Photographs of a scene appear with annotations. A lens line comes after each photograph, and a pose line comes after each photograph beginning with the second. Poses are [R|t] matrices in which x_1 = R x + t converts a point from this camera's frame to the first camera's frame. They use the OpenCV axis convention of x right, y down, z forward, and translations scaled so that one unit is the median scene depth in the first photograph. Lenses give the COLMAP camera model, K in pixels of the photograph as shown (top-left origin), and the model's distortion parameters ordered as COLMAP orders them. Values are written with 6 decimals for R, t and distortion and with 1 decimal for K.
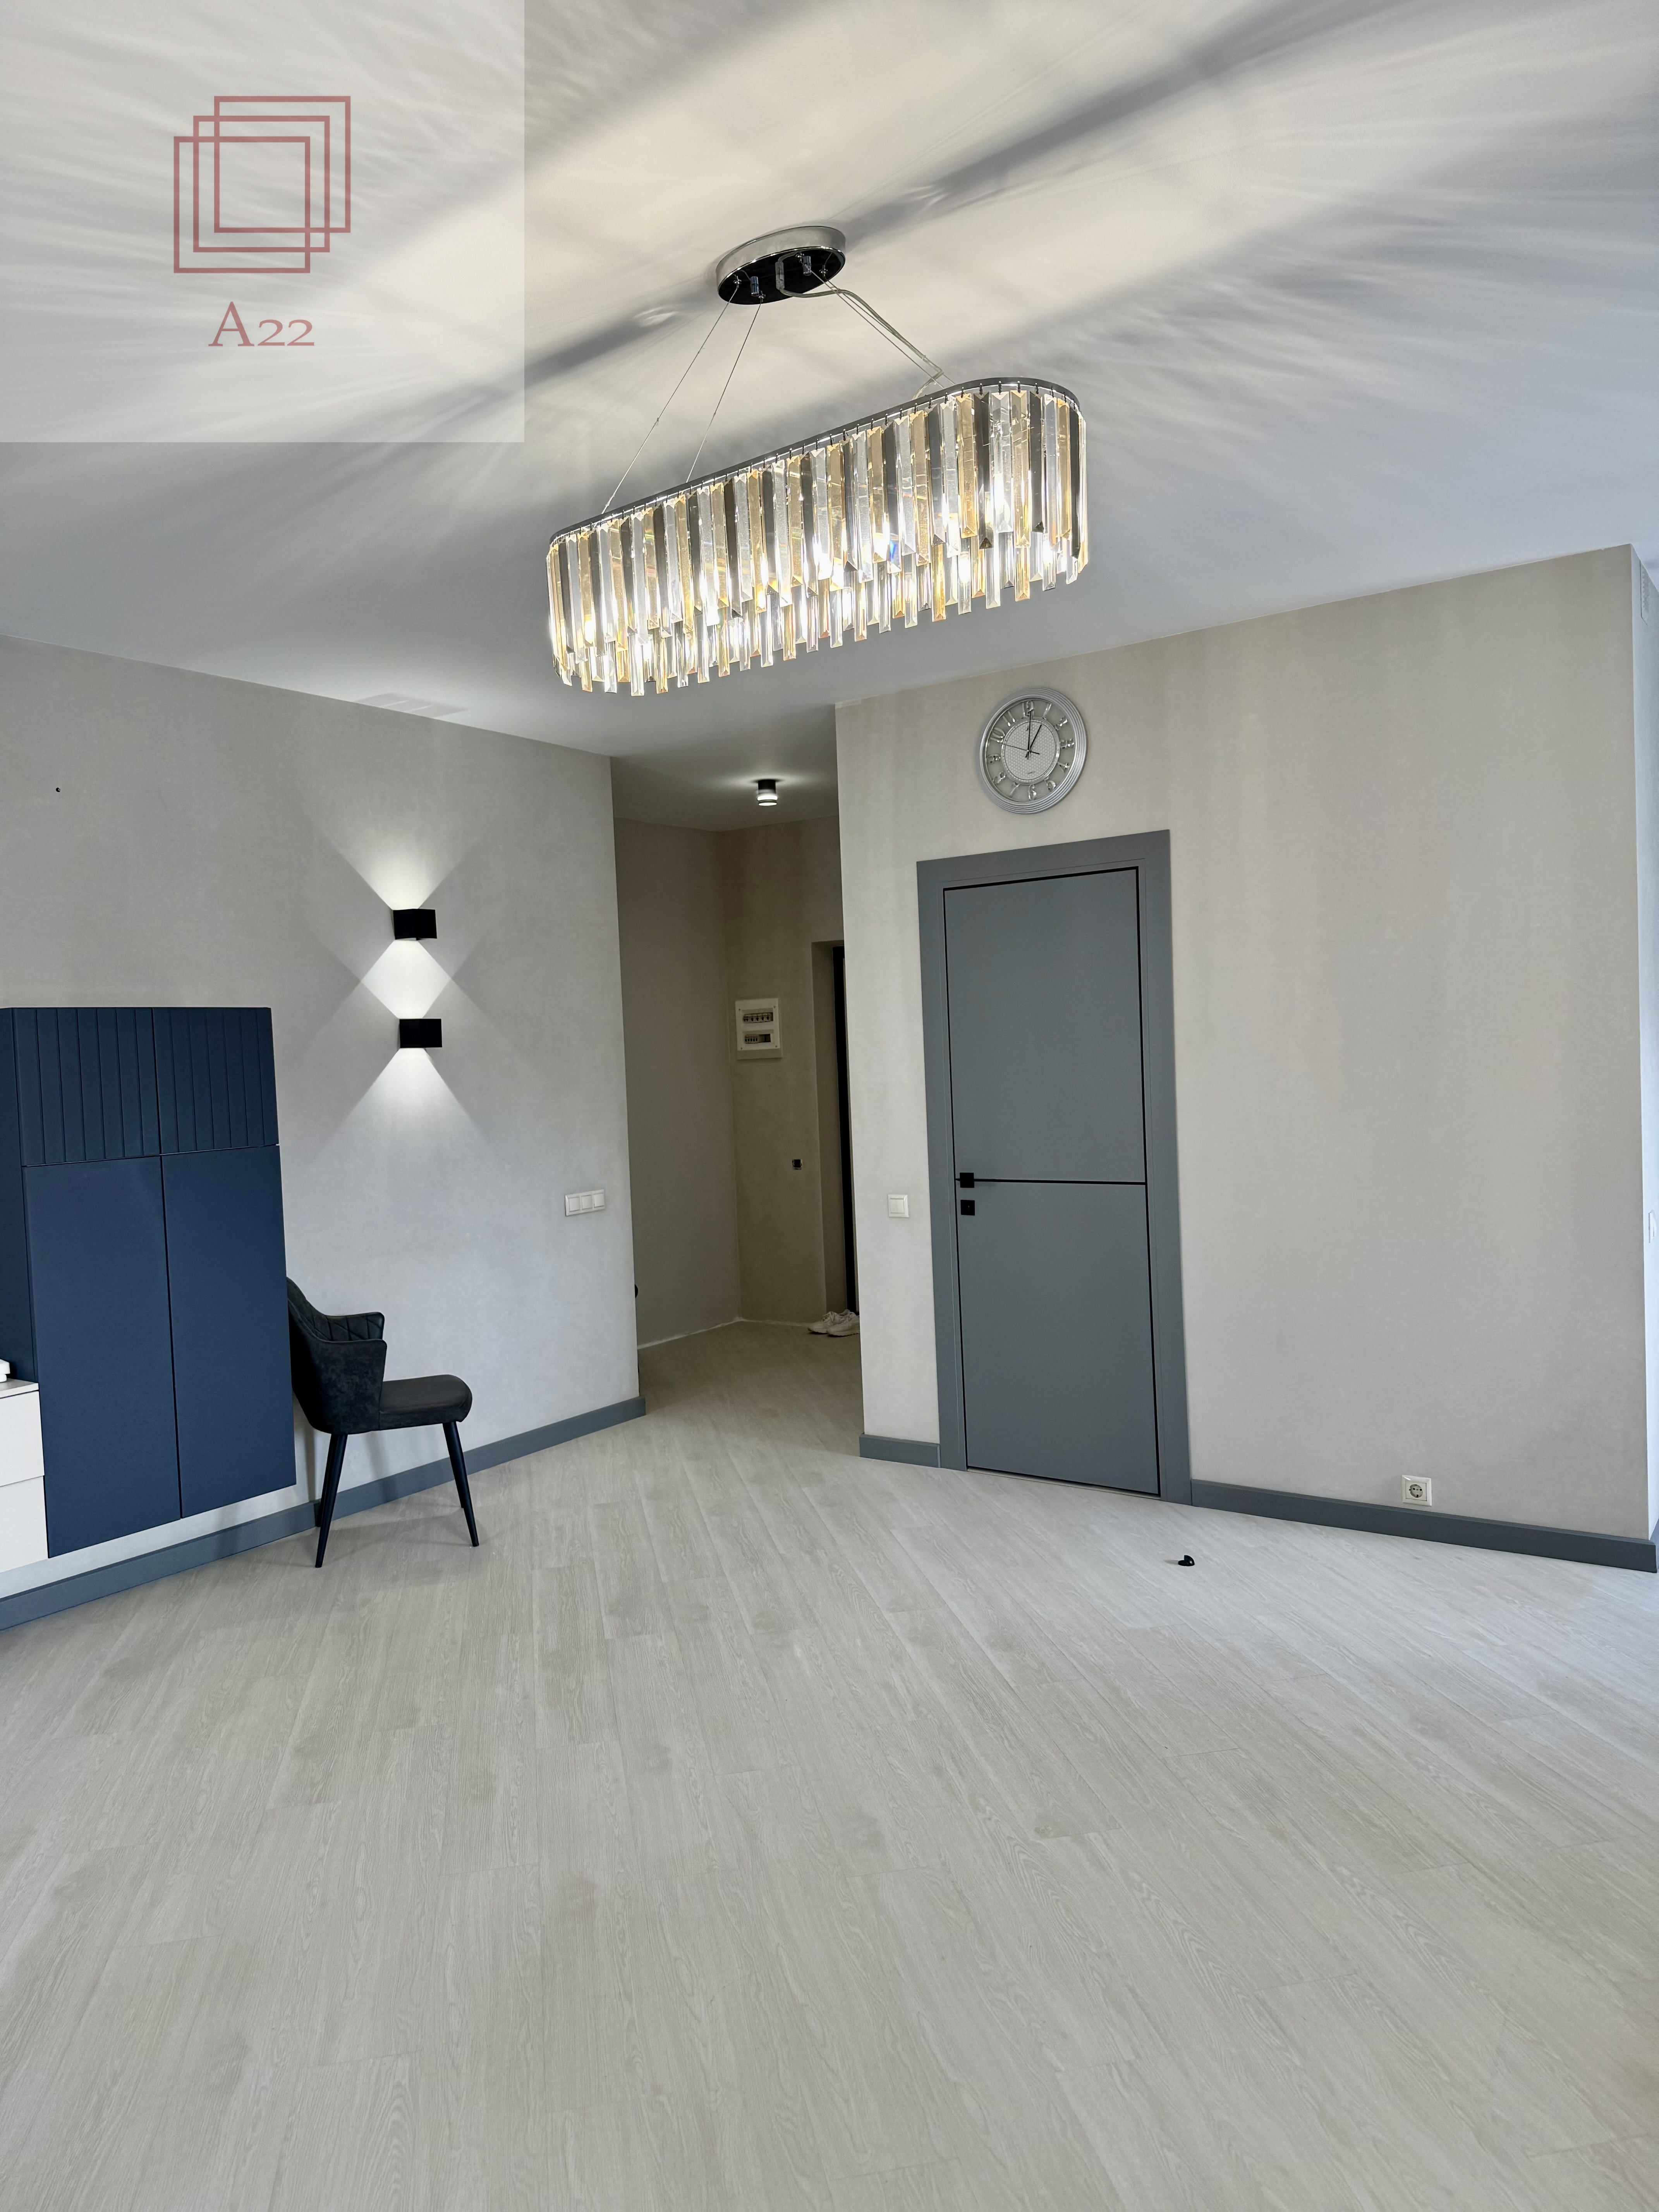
lens RADIAL K [[1567.7, 0, 831.9], [0, 1567.7, 1115.6], [0, 0, 1]] dist [0.164446, -0.246540]
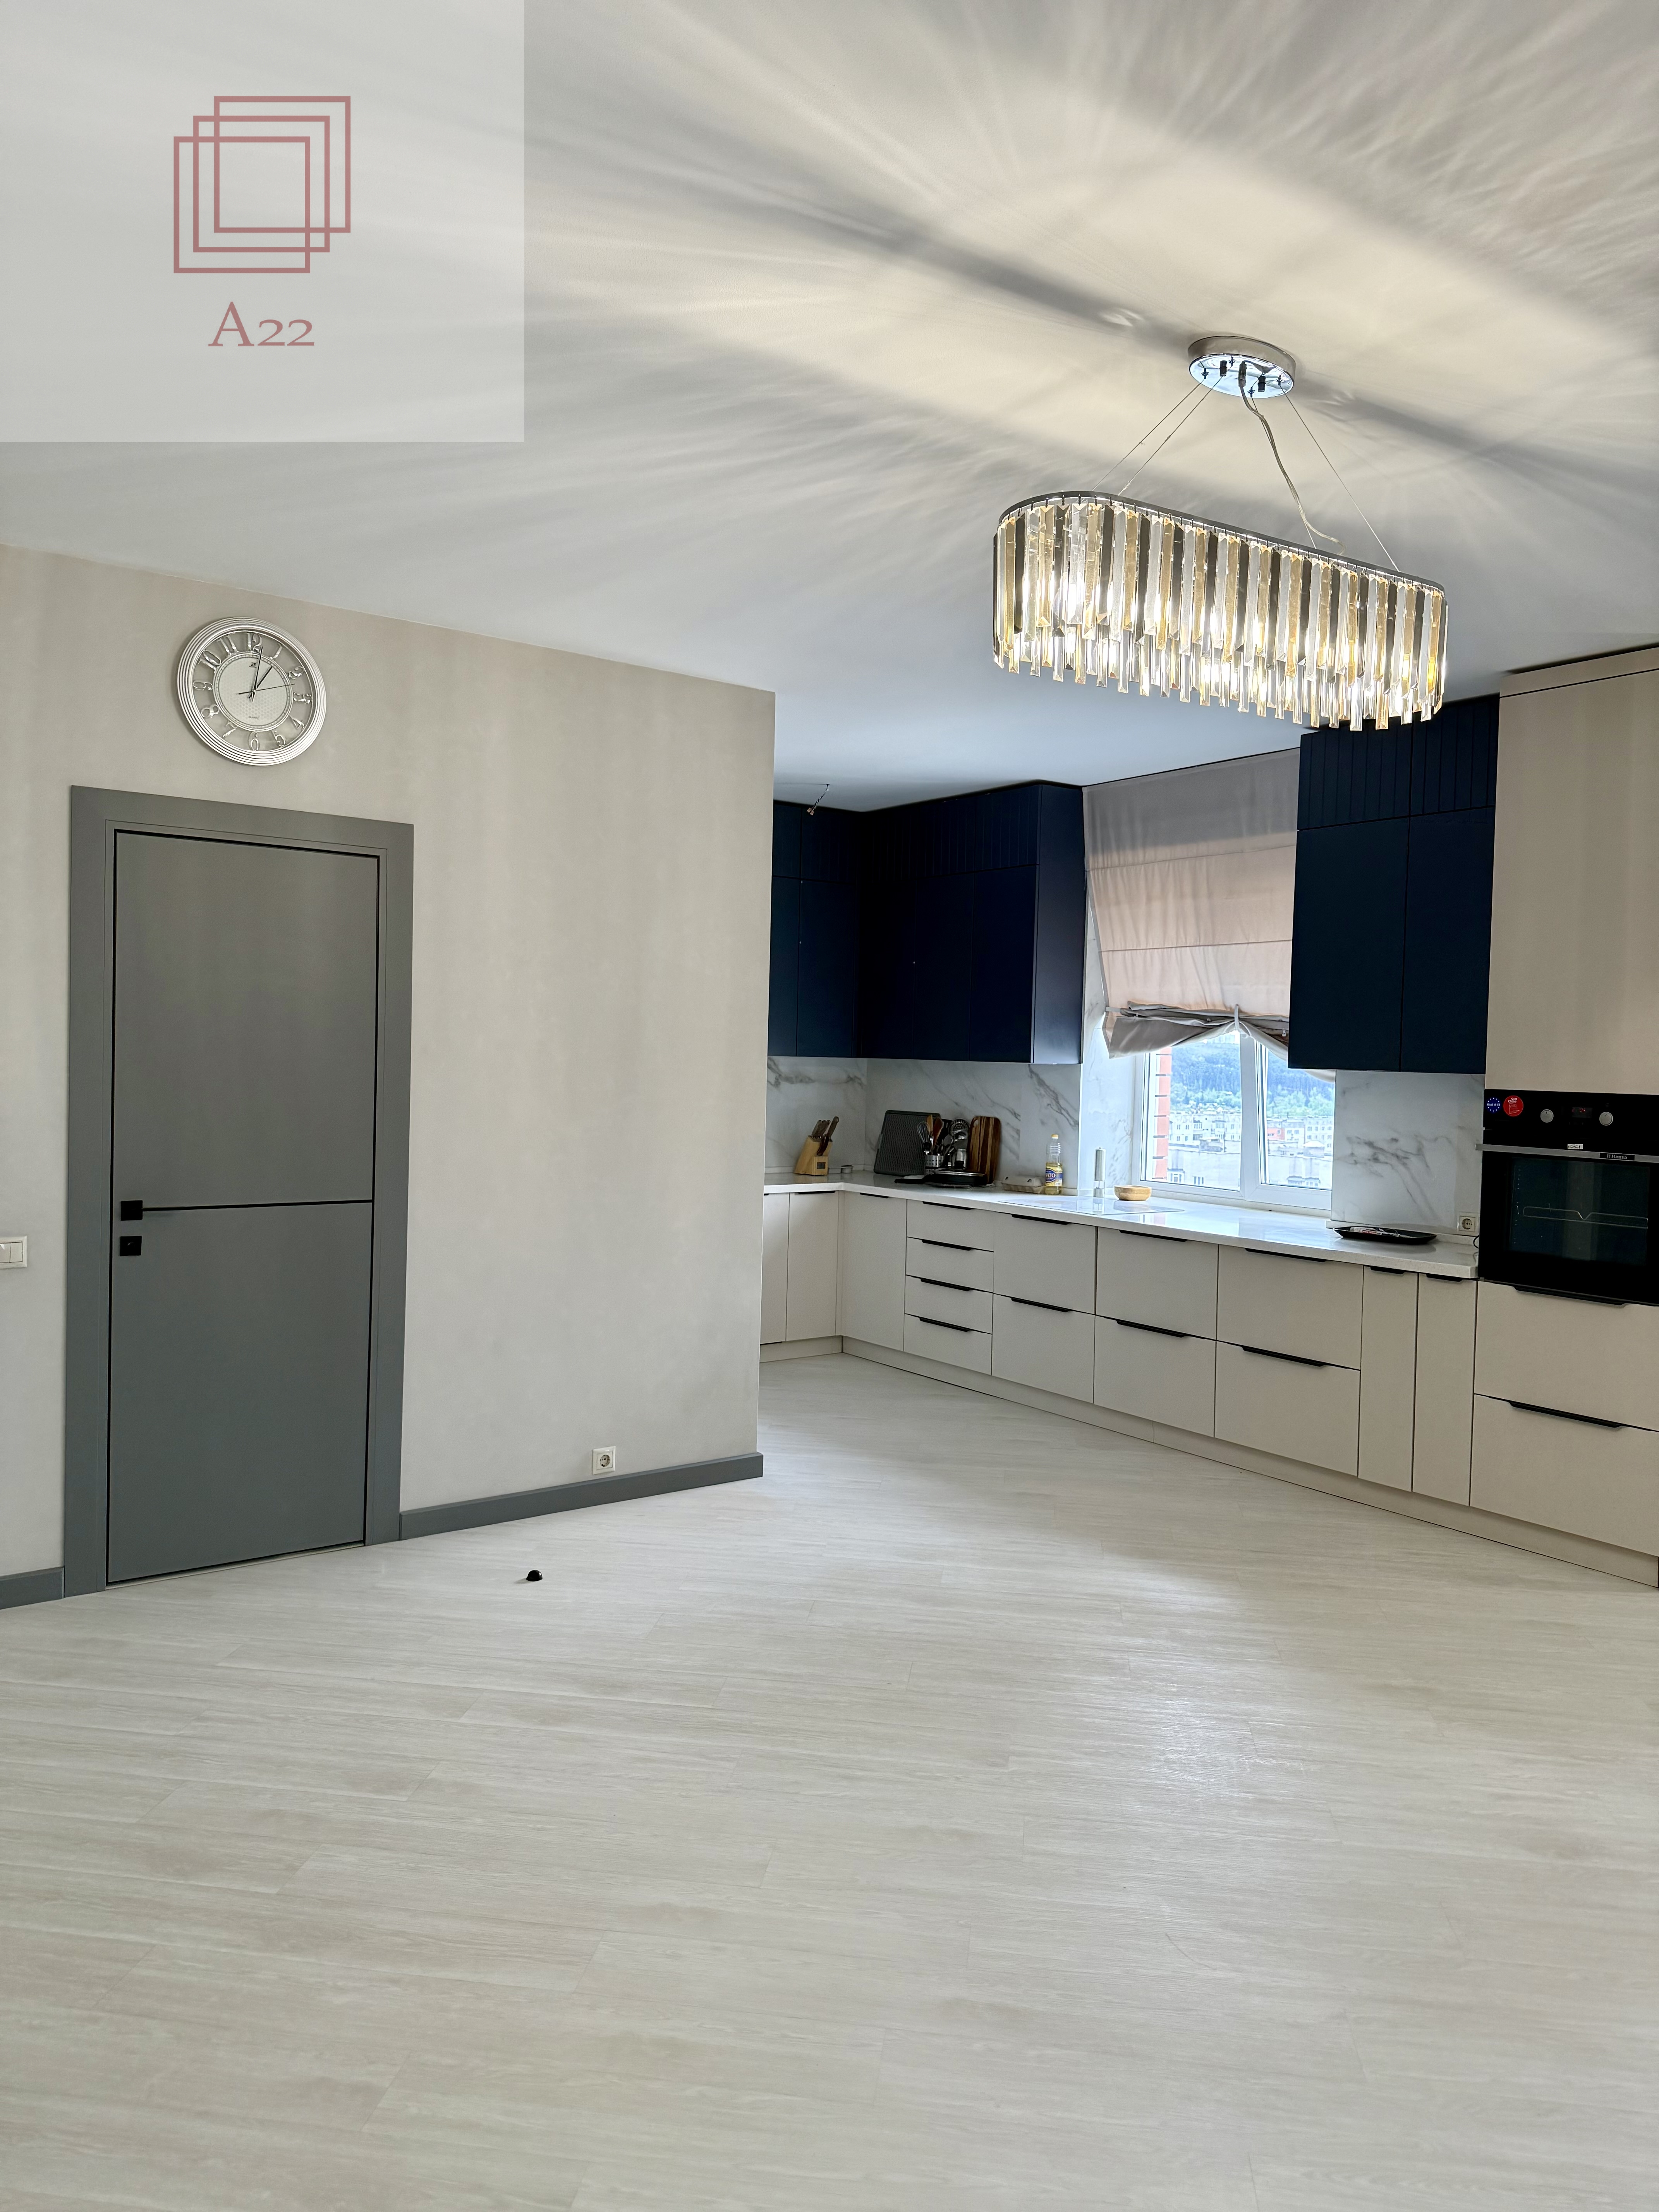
lens RADIAL K [[1556.7, 0, 829.5], [0, 1556.7, 1106.0], [0, 0, 1]] dist [0.075580, -0.093108]
pose [[0.328814, 0.015116, 0.944274, -0.726218], [0.001532, 0.999862, -0.016539, 0.004073], [-0.944394, 0.006885, 0.328745, 0.569165]]
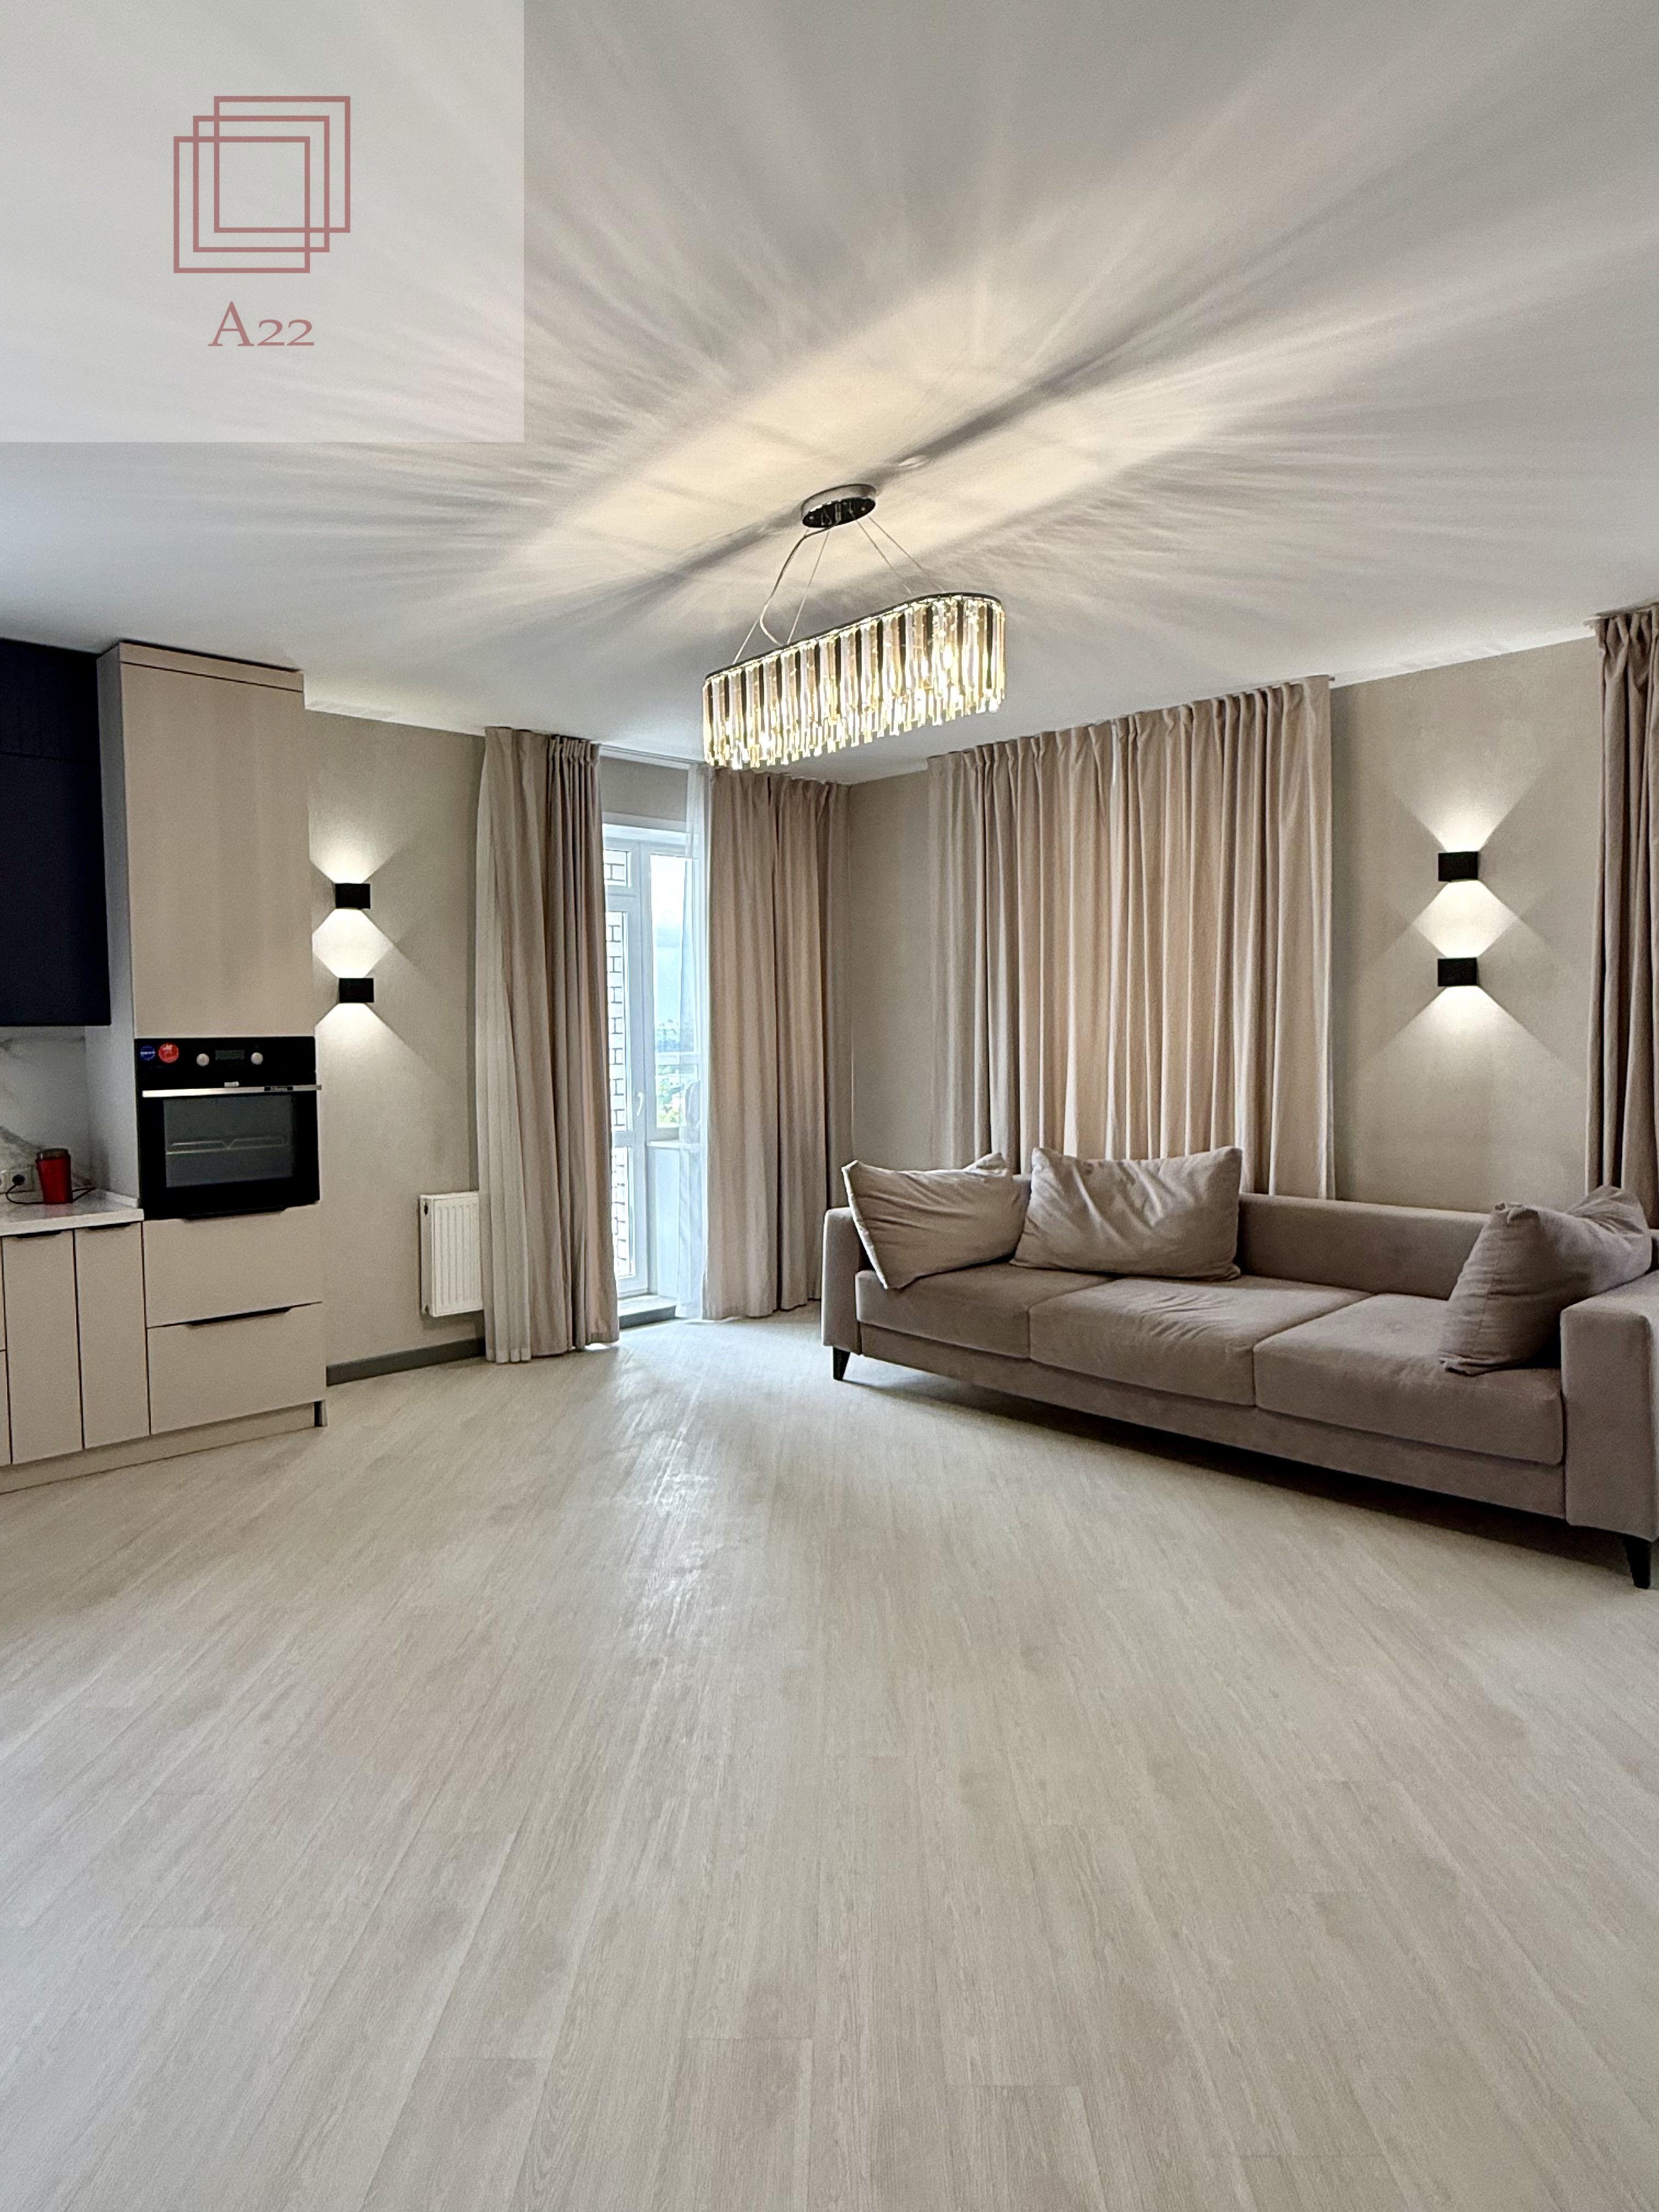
lens RADIAL K [[1345.0, 0, 827.4], [0, 1345.0, 1091.1], [0, 0, 1]] dist [0.011525, -0.000761]
pose [[-0.975788, 0.043486, 0.214351, -0.176063], [0.061210, 0.995170, 0.076753, -0.036700], [-0.209978, 0.088015, -0.973736, 1.462992]]
